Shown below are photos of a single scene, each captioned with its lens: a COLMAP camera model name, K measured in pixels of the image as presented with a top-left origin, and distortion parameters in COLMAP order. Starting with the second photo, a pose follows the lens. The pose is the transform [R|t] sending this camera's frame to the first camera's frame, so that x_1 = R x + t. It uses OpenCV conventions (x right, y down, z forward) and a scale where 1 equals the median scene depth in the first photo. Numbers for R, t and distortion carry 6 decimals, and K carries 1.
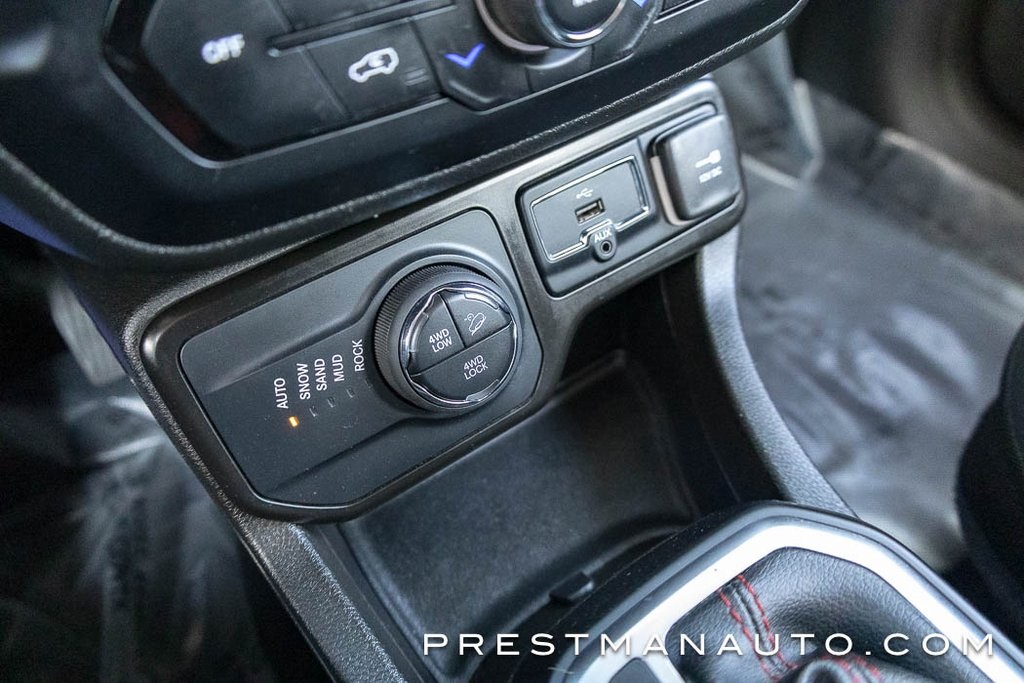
lens RADIAL K [[650.0, 0, 512.0], [0, 650.0, 341.5], [0, 0, 1]] dist [-0.004343, 0.000375]
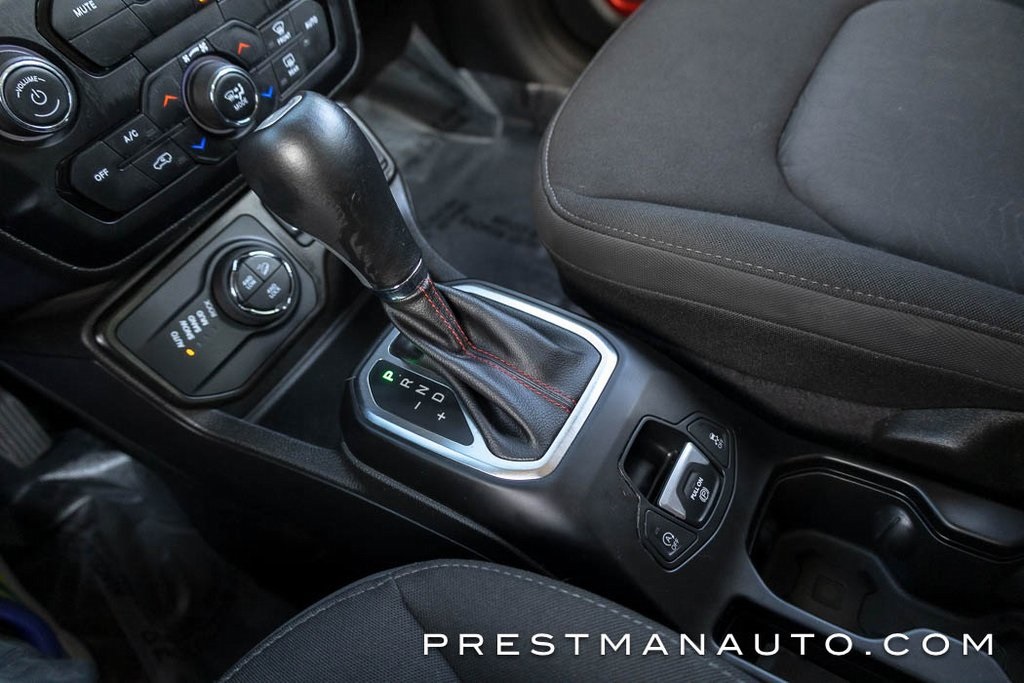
lens RADIAL K [[687.5, 0, 512.0], [0, 687.5, 341.5], [0, 0, 1]] dist [0.027143, -0.001580]
pose [[0.900036, -0.392908, 0.188568, 0.136910], [0.400181, 0.916436, -0.000540, 0.472645], [-0.172598, 0.075948, 0.982060, -1.135849]]
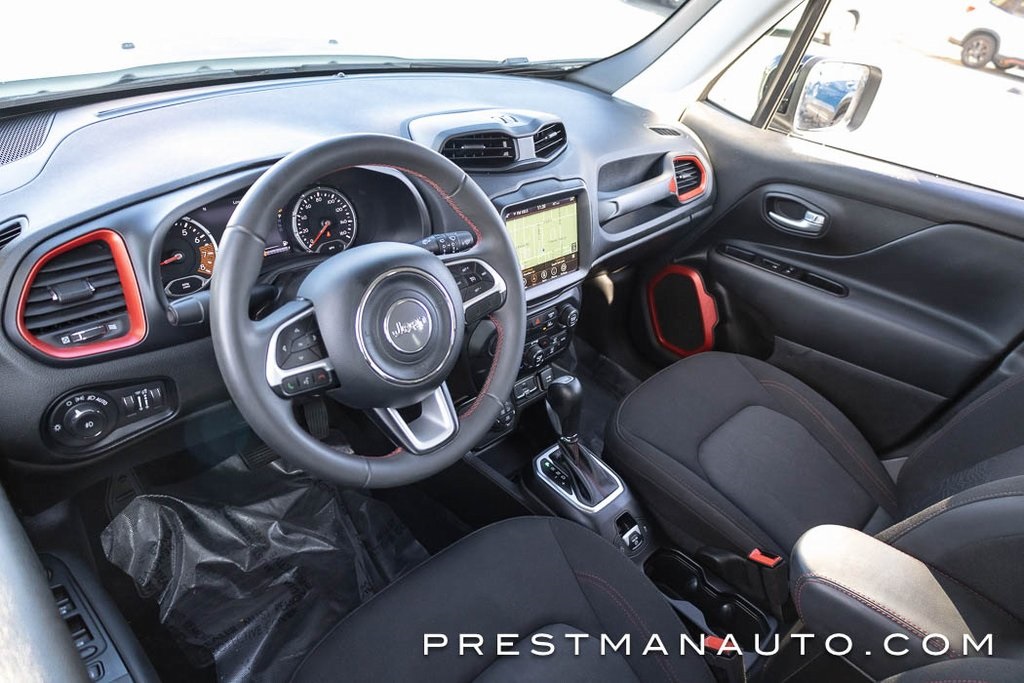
lens RADIAL K [[687.5, 0, 512.0], [0, 687.5, 341.5], [0, 0, 1]] dist [0.027143, -0.001580]
pose [[0.951570, 0.050200, 0.303306, -1.760705], [0.017045, 0.976446, -0.215086, 0.637098], [-0.306959, 0.209840, 0.928301, -4.281774]]
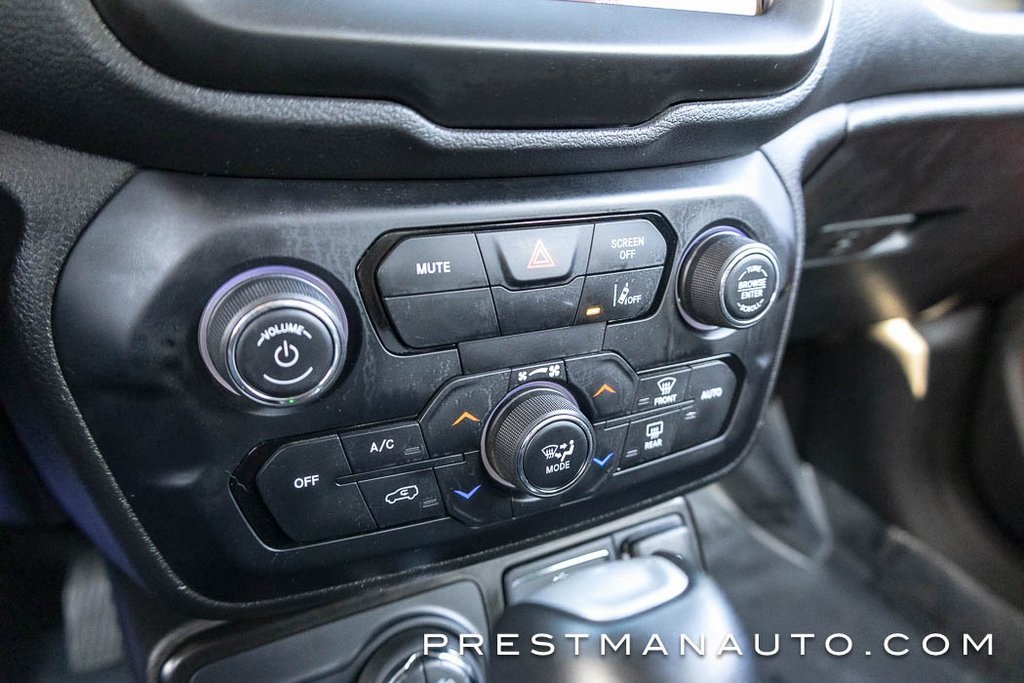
lens RADIAL K [[687.5, 0, 512.0], [0, 687.5, 341.5], [0, 0, 1]] dist [0.027143, -0.001580]
pose [[0.988065, 0.133960, -0.076040, 0.069081], [-0.153634, 0.892706, -0.423642, -0.079431], [0.011130, 0.430268, 0.902632, -0.366445]]
